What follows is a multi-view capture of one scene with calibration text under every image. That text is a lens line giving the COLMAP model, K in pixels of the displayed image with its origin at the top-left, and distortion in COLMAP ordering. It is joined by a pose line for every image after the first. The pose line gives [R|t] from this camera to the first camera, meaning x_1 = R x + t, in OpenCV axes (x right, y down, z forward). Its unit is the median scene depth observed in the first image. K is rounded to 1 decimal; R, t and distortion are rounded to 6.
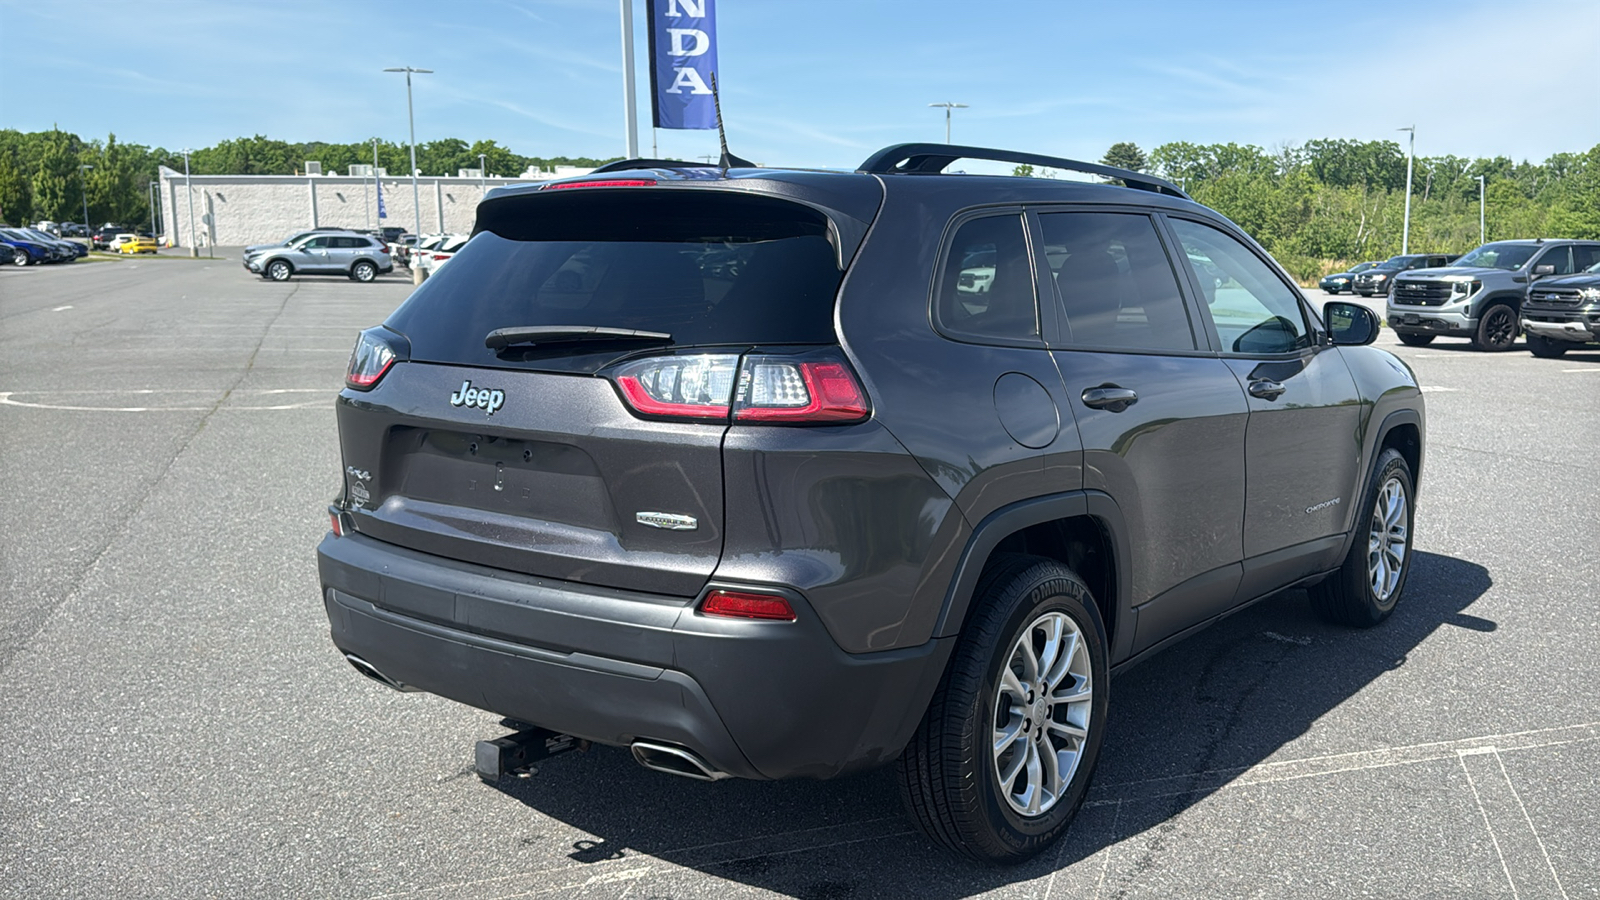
lens RADIAL K [[1350.3, 0, 807.7], [0, 1350.3, 445.4], [0, 0, 1]] dist [0.150221, -0.280085]
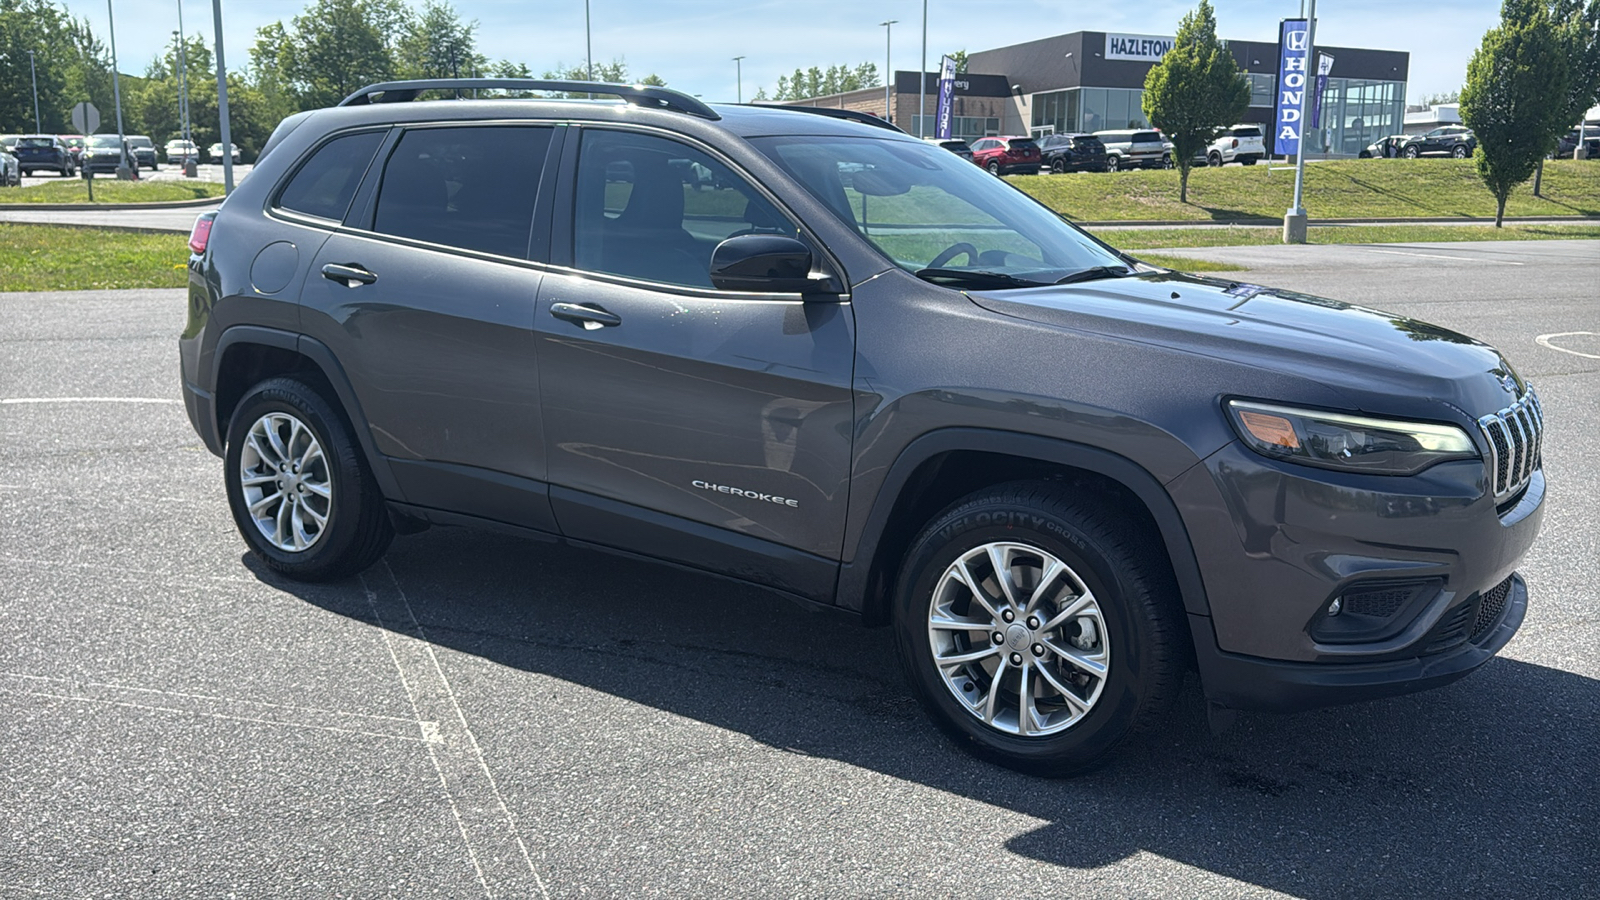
lens RADIAL K [[1336.0, 0, 859.9], [0, 1336.0, 451.2], [0, 0, 1]] dist [0.160870, -0.302283]
pose [[0.117158, 0.190675, -0.974637, 0.372607], [-0.156800, 0.972637, 0.171436, -0.040283], [0.980657, 0.132738, 0.143850, 0.314465]]
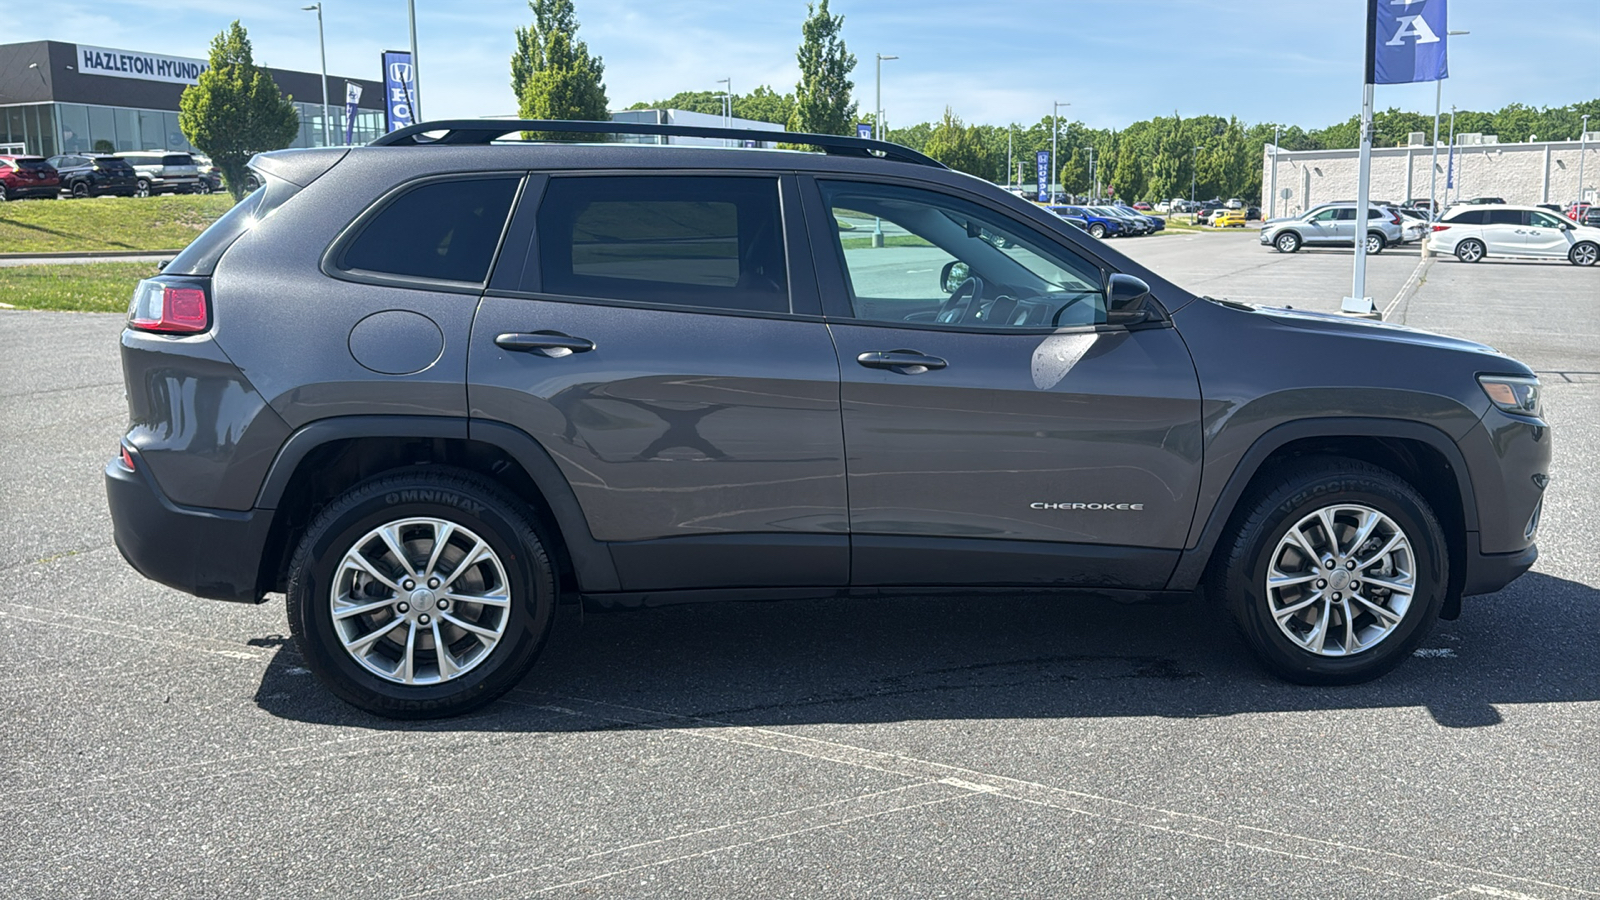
lens RADIAL K [[1326.9, 0, 819.9], [0, 1326.9, 433.3], [0, 0, 1]] dist [0.142198, -0.235651]
pose [[0.722473, 0.107869, -0.682933, 0.273562], [-0.098842, 0.993723, 0.052393, -0.009977], [0.684298, 0.029650, 0.728600, 0.086852]]
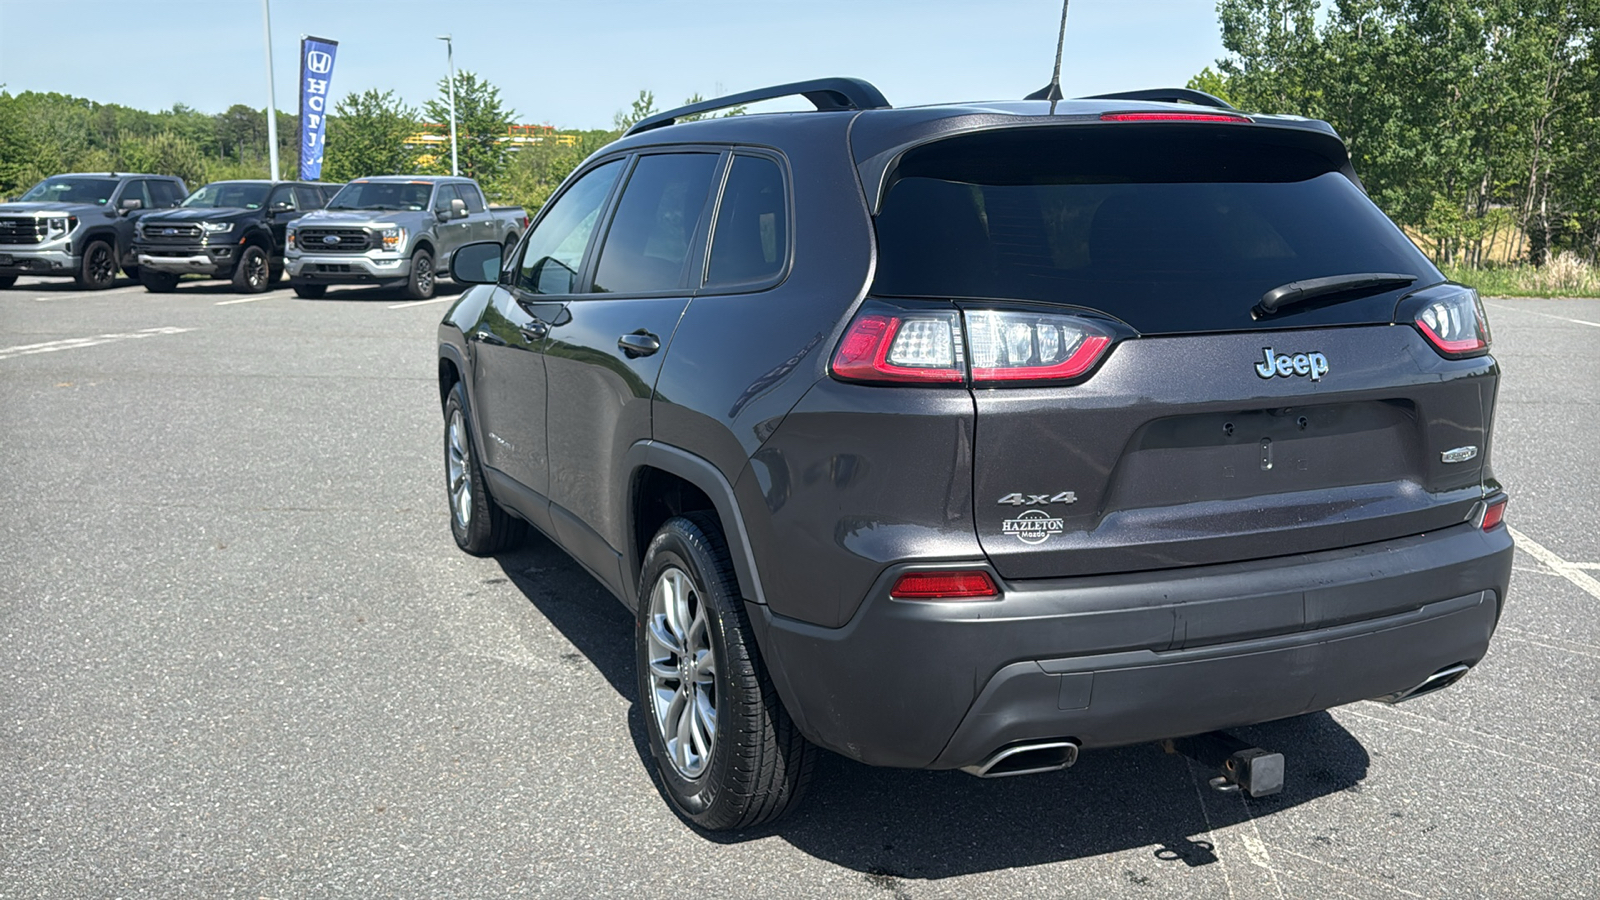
lens RADIAL K [[1367.2, 0, 806.8], [0, 1367.2, 441.3], [0, 0, 1]] dist [0.128812, -0.238433]
pose [[0.467136, -0.154376, 0.870604, -0.242753], [0.116983, 0.986775, 0.112207, -0.025495], [-0.876412, 0.049430, 0.479018, 0.178001]]
